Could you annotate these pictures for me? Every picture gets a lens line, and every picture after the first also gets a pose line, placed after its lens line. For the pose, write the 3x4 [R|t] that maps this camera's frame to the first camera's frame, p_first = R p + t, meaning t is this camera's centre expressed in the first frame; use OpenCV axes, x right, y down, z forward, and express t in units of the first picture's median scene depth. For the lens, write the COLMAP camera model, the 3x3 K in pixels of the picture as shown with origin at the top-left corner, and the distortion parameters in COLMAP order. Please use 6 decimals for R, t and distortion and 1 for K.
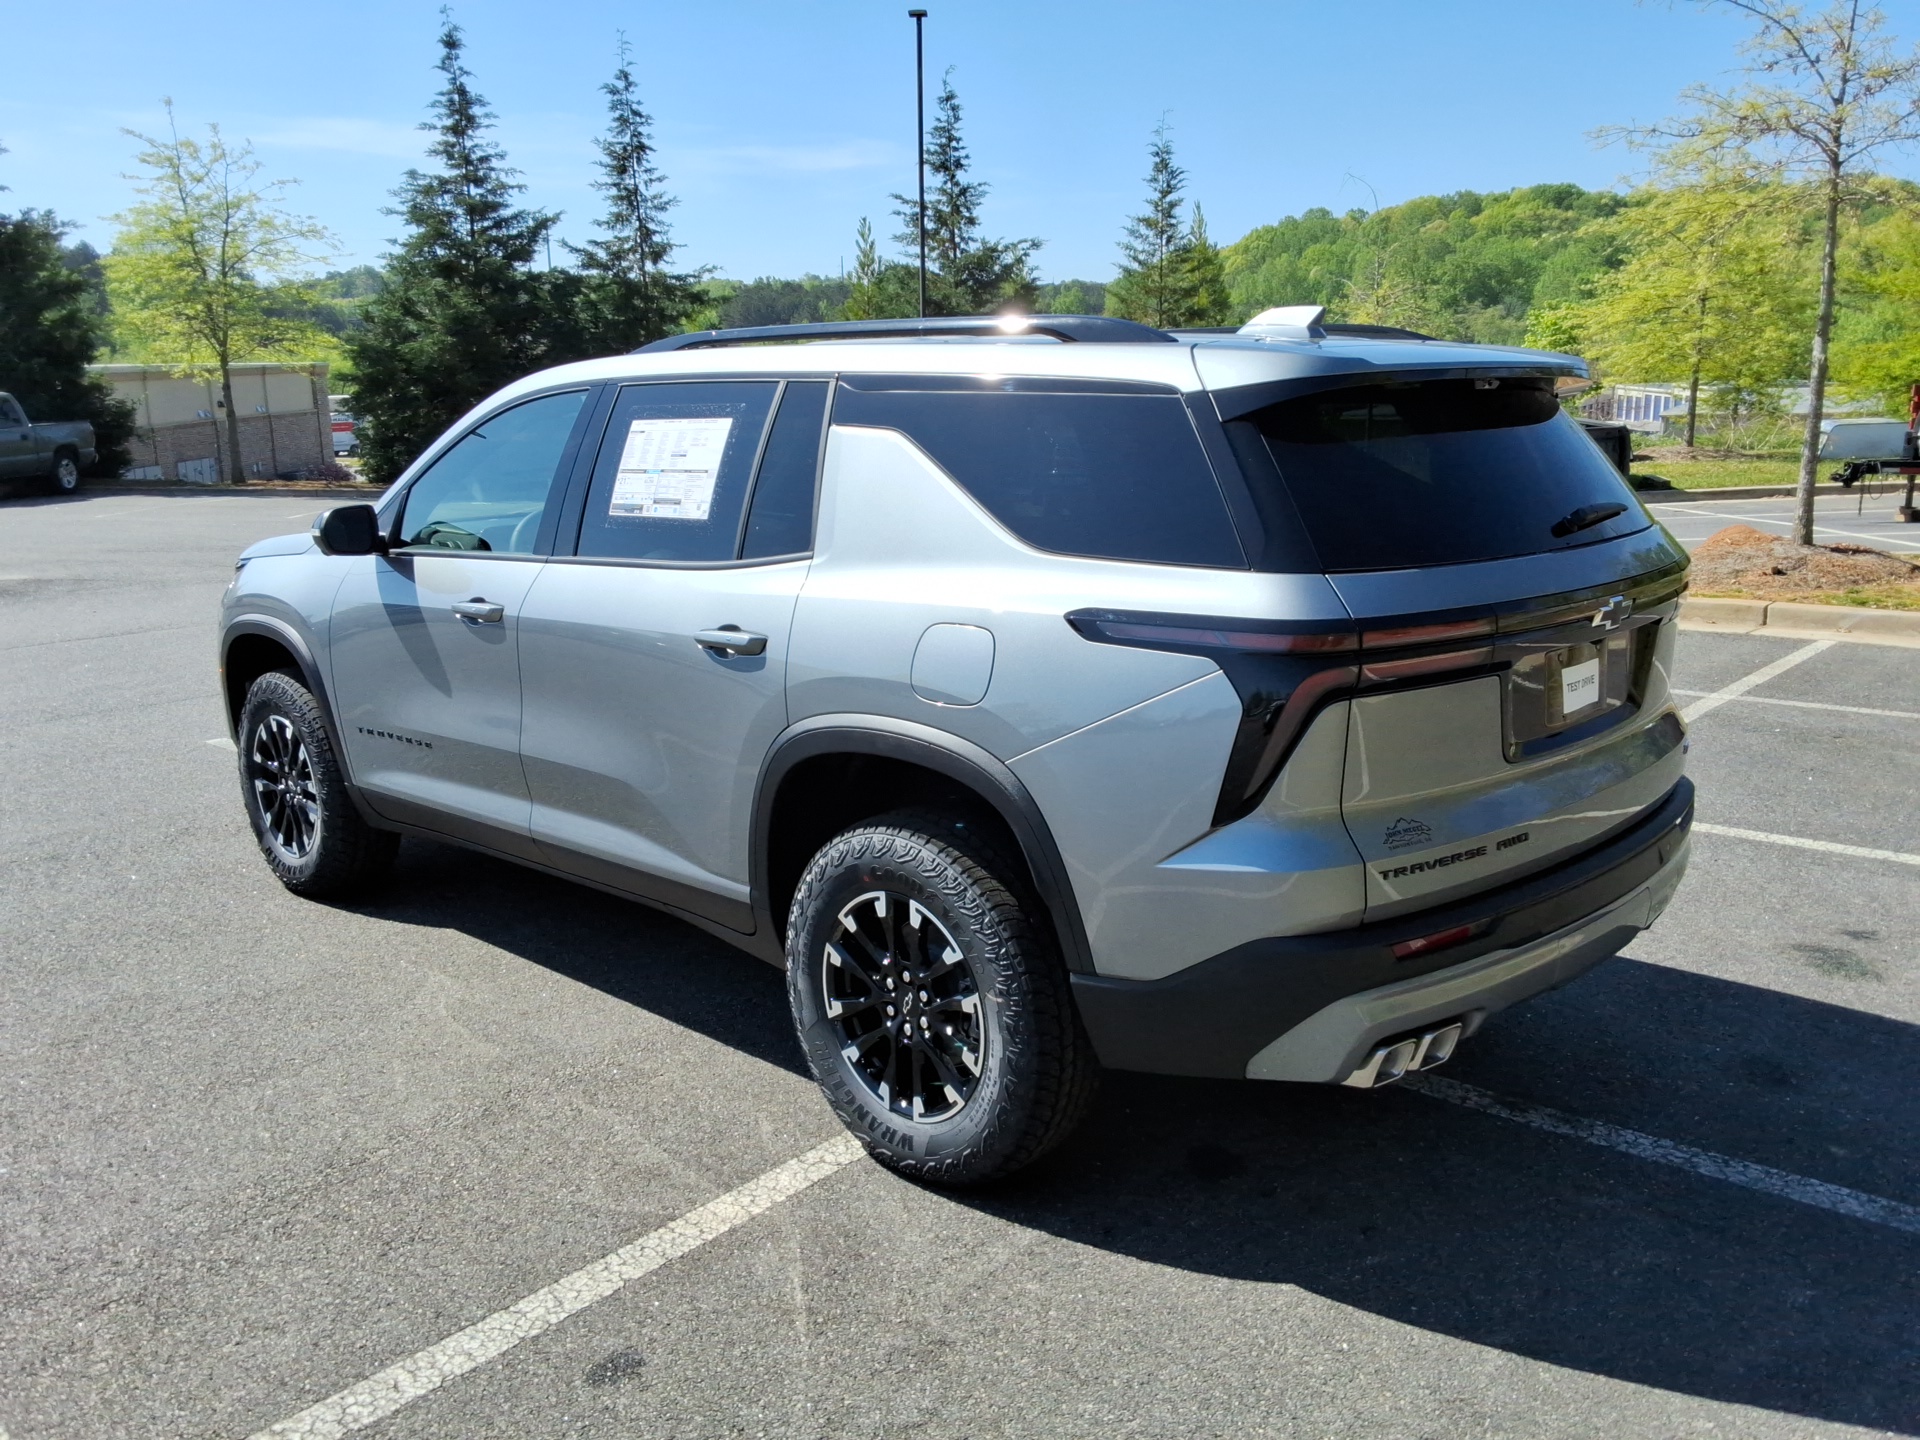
lens RADIAL K [[1534.3, 0, 973.8], [0, 1534.3, 715.0], [0, 0, 1]] dist [0.145491, -0.234380]
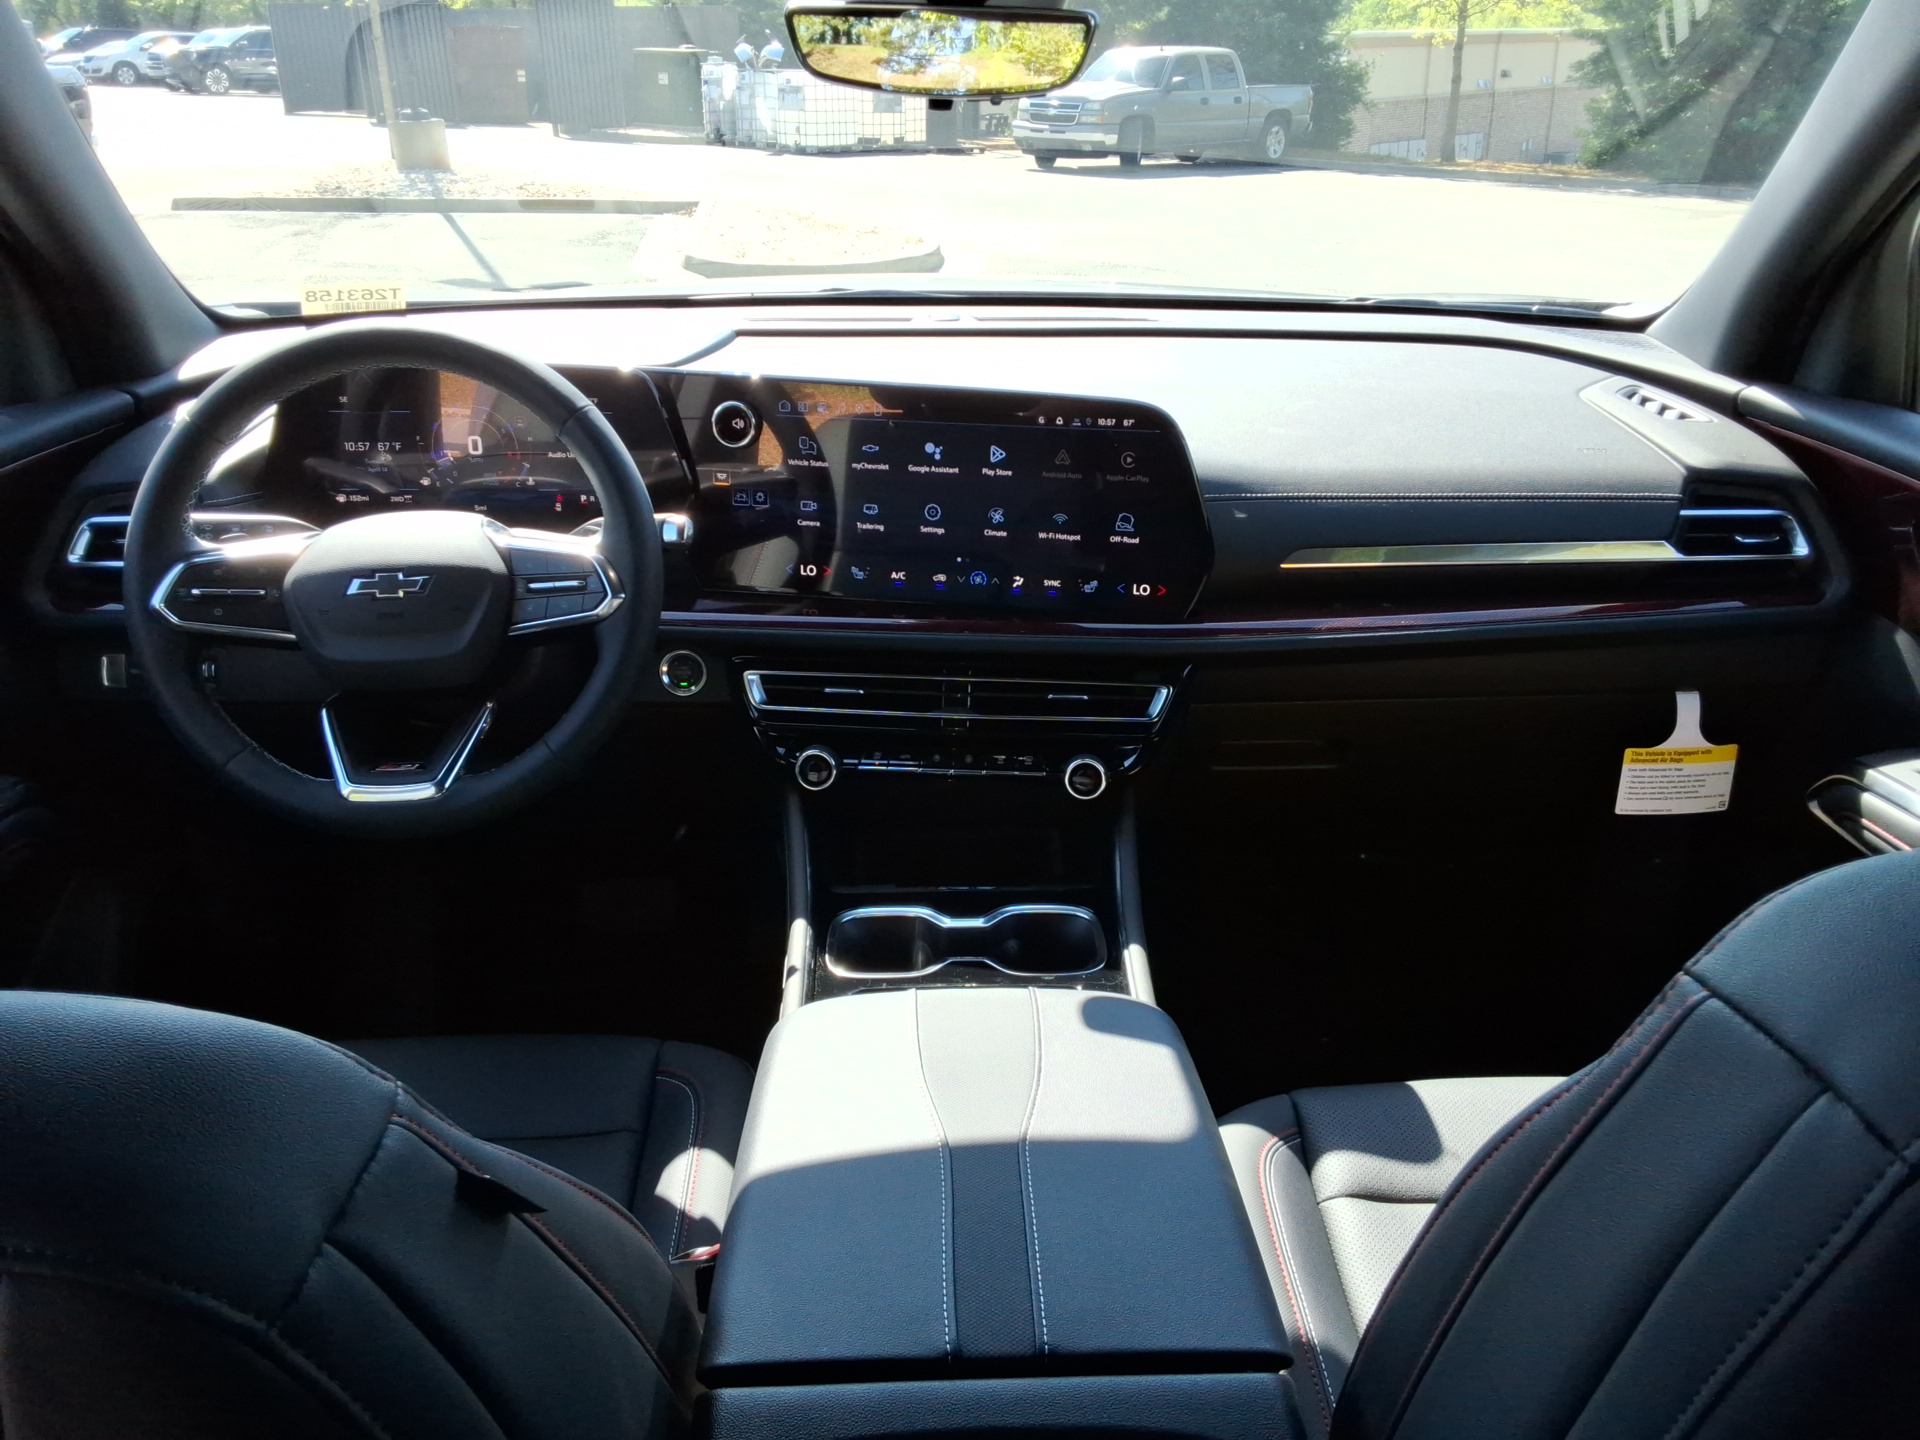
lens RADIAL K [[1550.5, 0, 977.6], [0, 1550.5, 705.4], [0, 0, 1]] dist [0.089762, -0.135763]
pose [[0.717042, 0.278668, -0.638901, -0.034976], [-0.158302, 0.957759, 0.240081, -0.160944], [0.678816, -0.071009, 0.730867, 0.963497]]
